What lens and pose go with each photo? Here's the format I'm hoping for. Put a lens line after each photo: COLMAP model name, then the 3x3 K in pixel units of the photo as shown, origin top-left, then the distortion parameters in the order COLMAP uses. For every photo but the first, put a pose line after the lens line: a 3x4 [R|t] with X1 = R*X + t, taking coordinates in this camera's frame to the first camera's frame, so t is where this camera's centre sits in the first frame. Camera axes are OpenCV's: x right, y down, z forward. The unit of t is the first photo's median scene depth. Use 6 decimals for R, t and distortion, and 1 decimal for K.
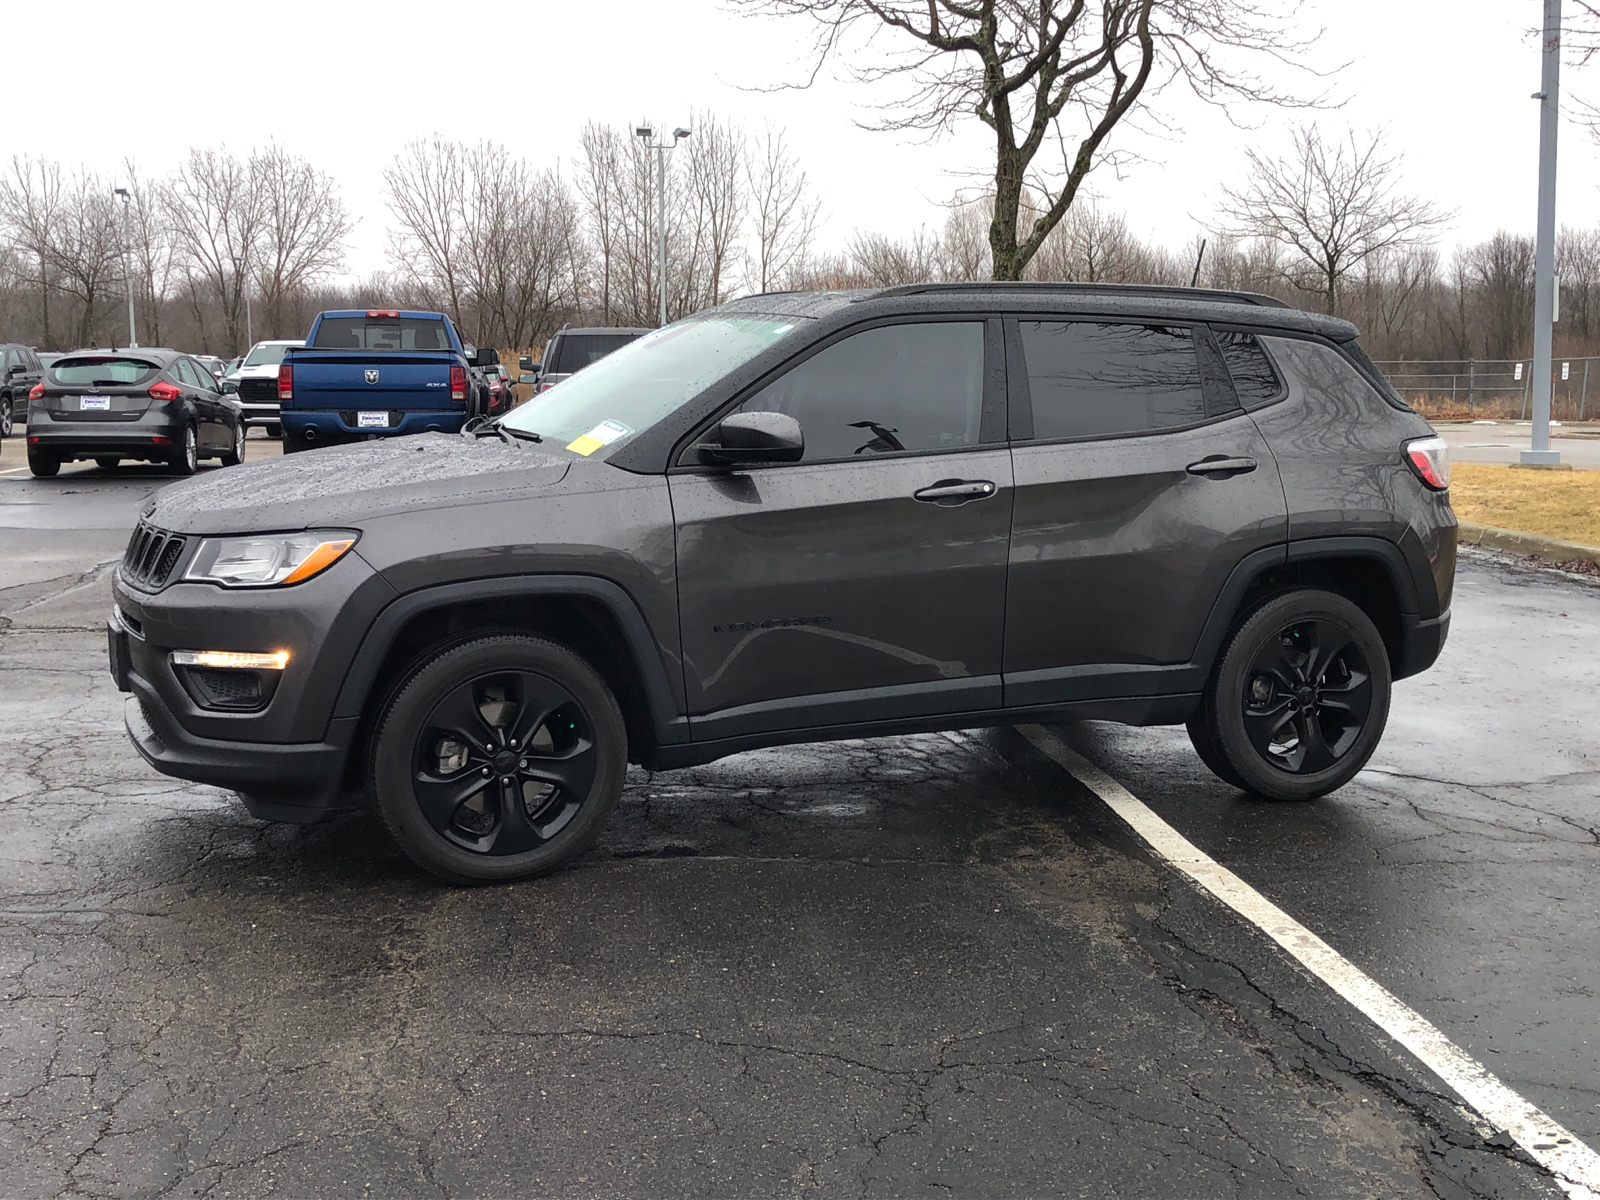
lens RADIAL K [[1940.0, 0, 794.0], [0, 1940.0, 549.3], [0, 0, 1]] dist [0.152107, -0.477933]
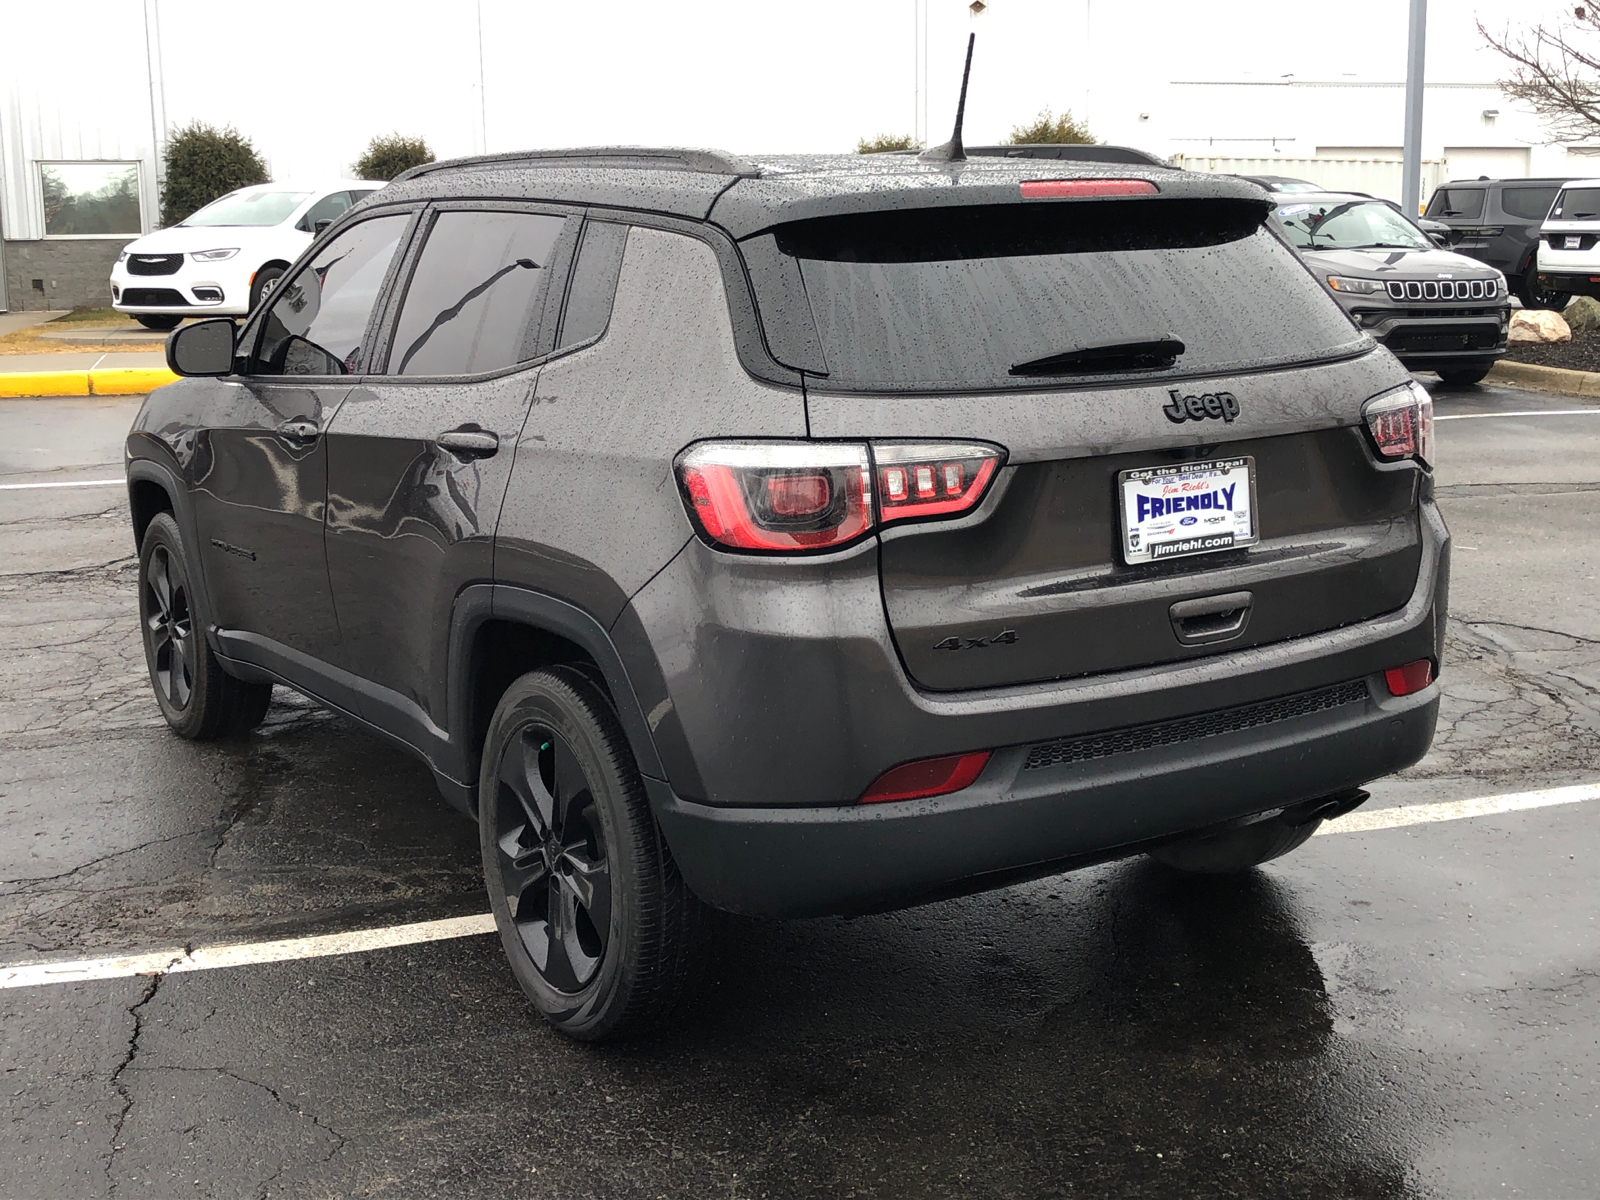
lens RADIAL K [[1940.0, 0, 794.0], [0, 1940.0, 549.3], [0, 0, 1]] dist [0.152107, -0.477933]
pose [[0.149476, 0.155982, -0.976384, 0.891981], [-0.080163, 0.986140, 0.145268, -0.113161], [0.985510, 0.056556, 0.159908, 1.052486]]
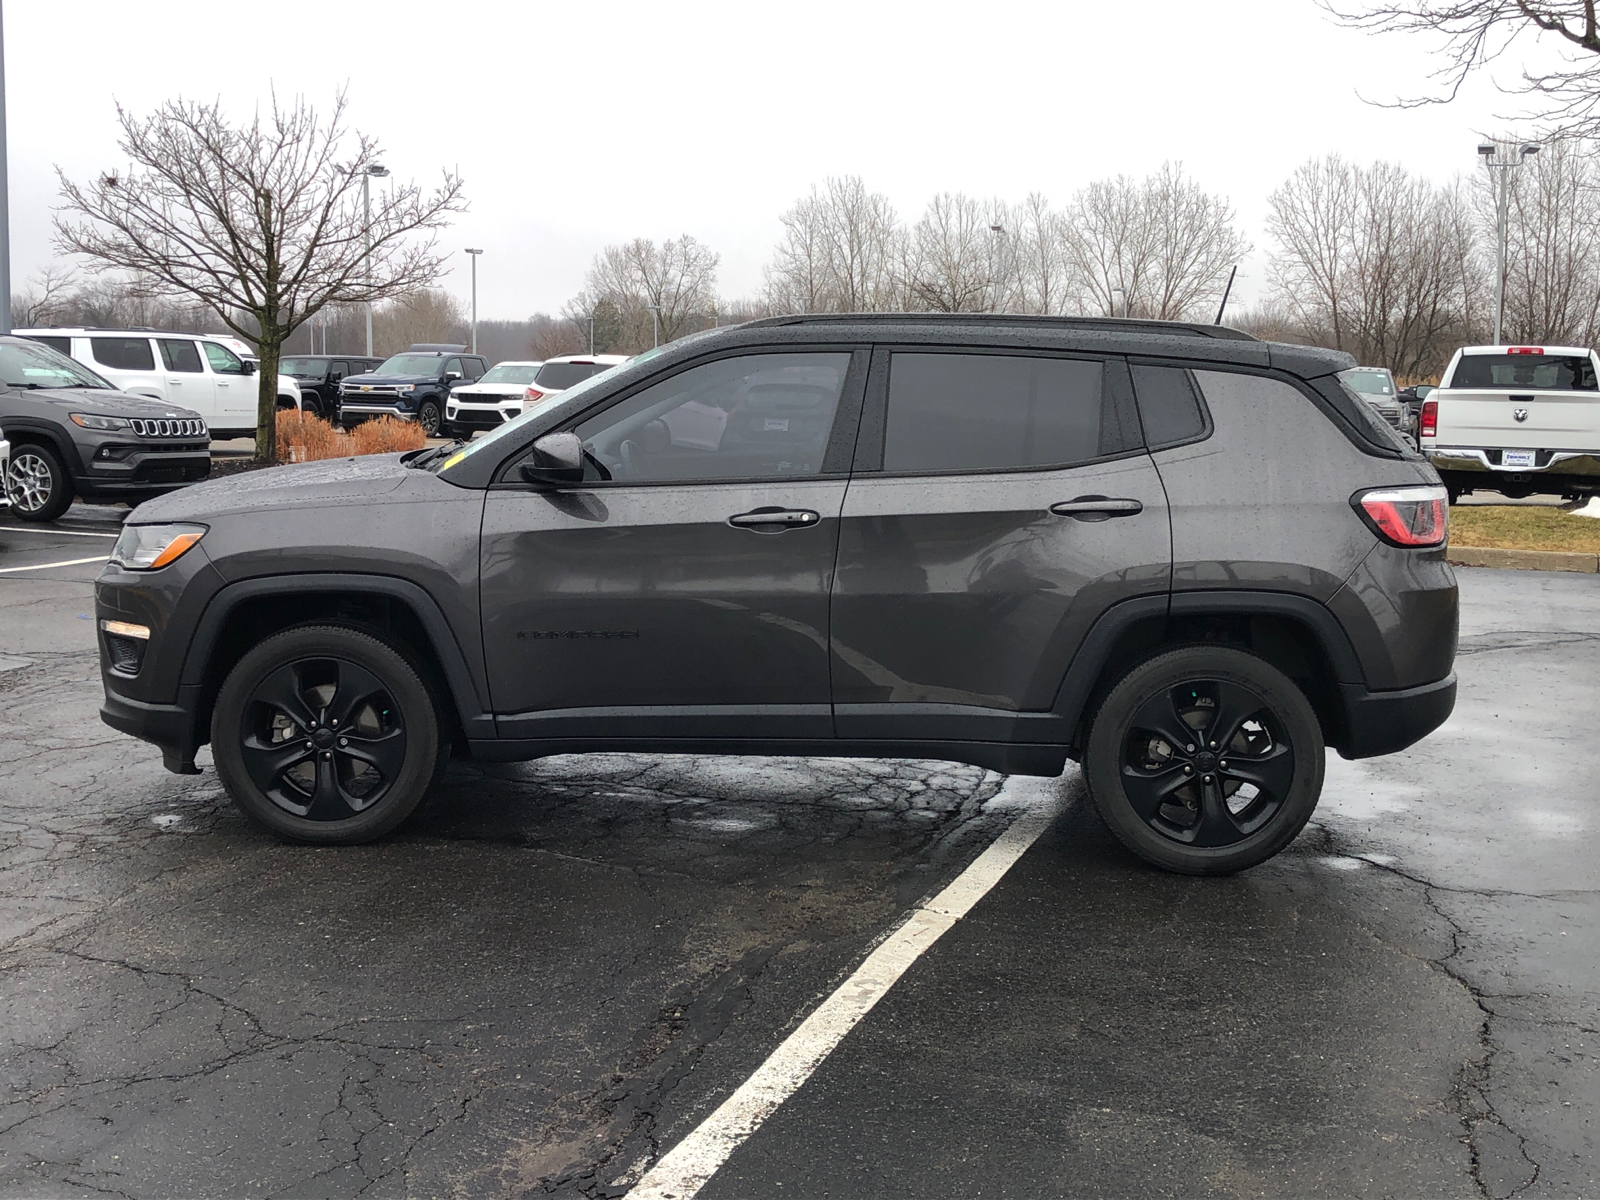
lens RADIAL K [[1940.0, 0, 794.0], [0, 1940.0, 549.3], [0, 0, 1]] dist [0.152107, -0.477933]
pose [[0.891109, 0.052933, -0.450692, 0.538060], [-0.059383, 0.998235, -0.000172, -0.014128], [0.449887, 0.026916, 0.892680, 0.099356]]
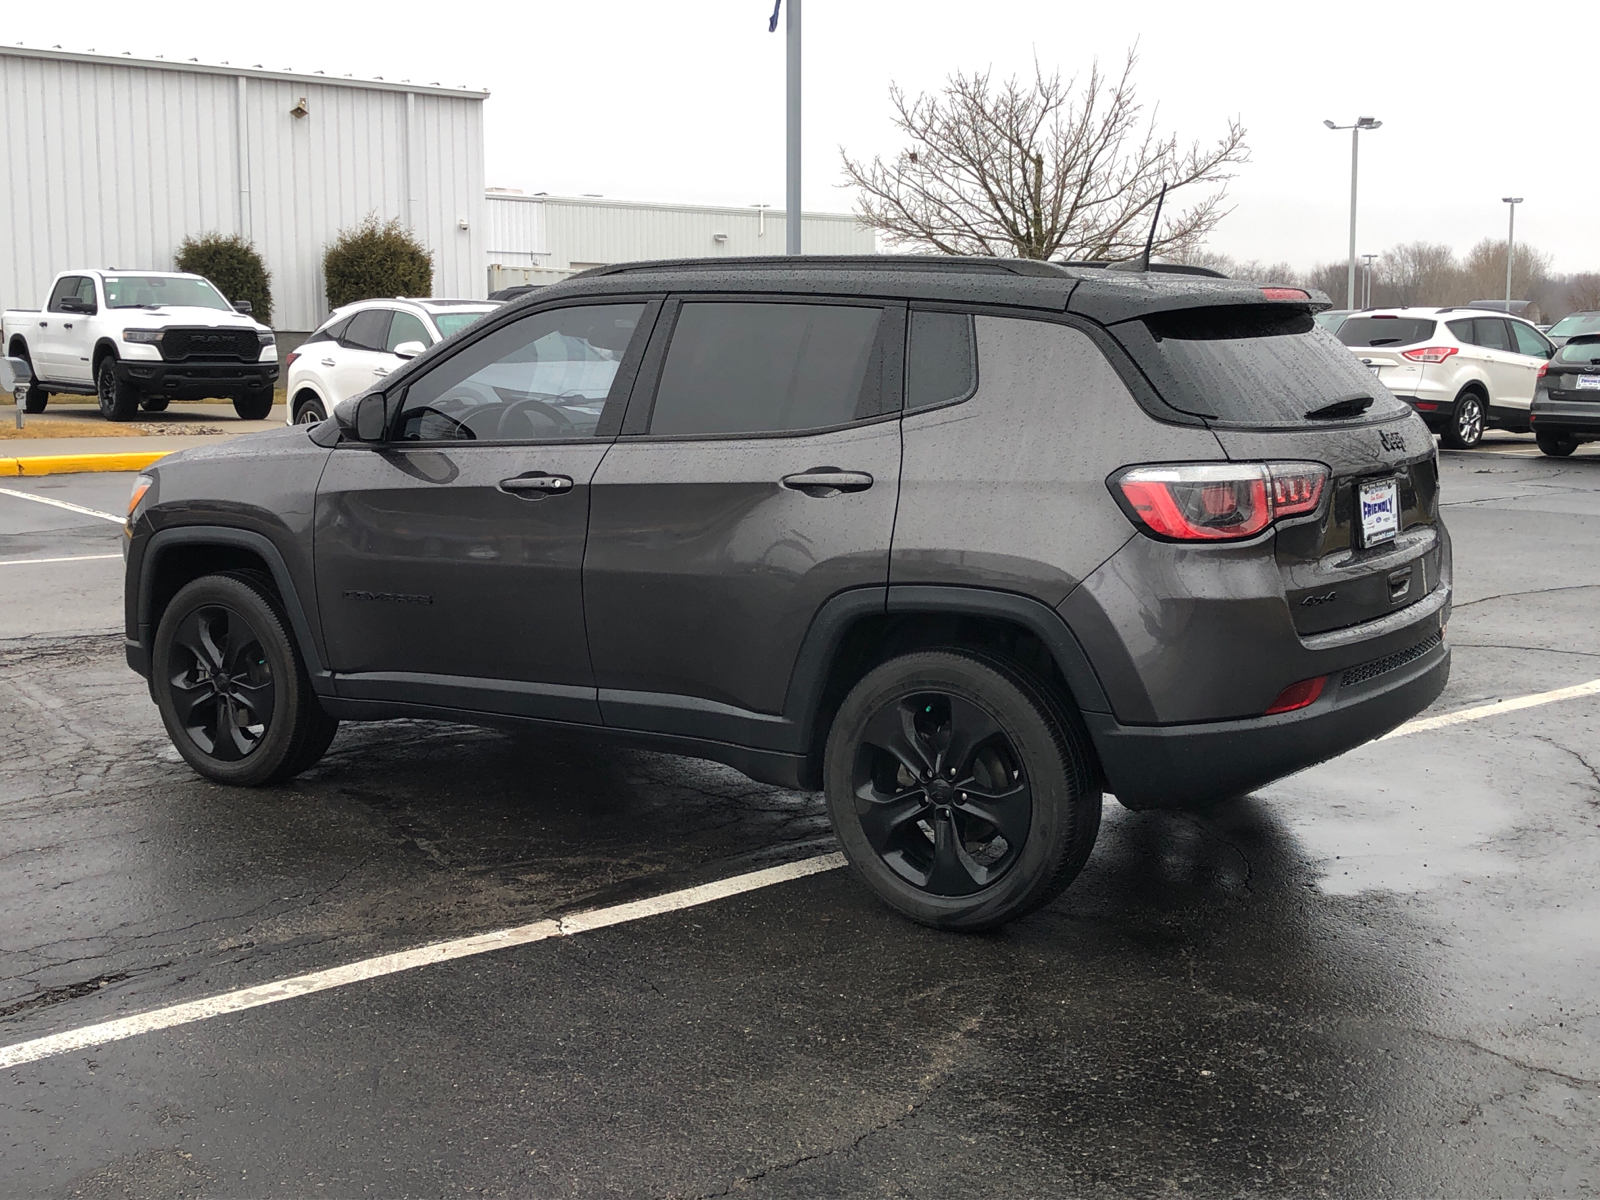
lens RADIAL K [[1940.0, 0, 794.0], [0, 1940.0, 549.3], [0, 0, 1]] dist [0.152107, -0.477933]
pose [[0.526373, 0.093423, -0.845106, 0.930540], [-0.082621, 0.994862, 0.058517, -0.062811], [0.846230, 0.039021, 0.531387, 0.592684]]
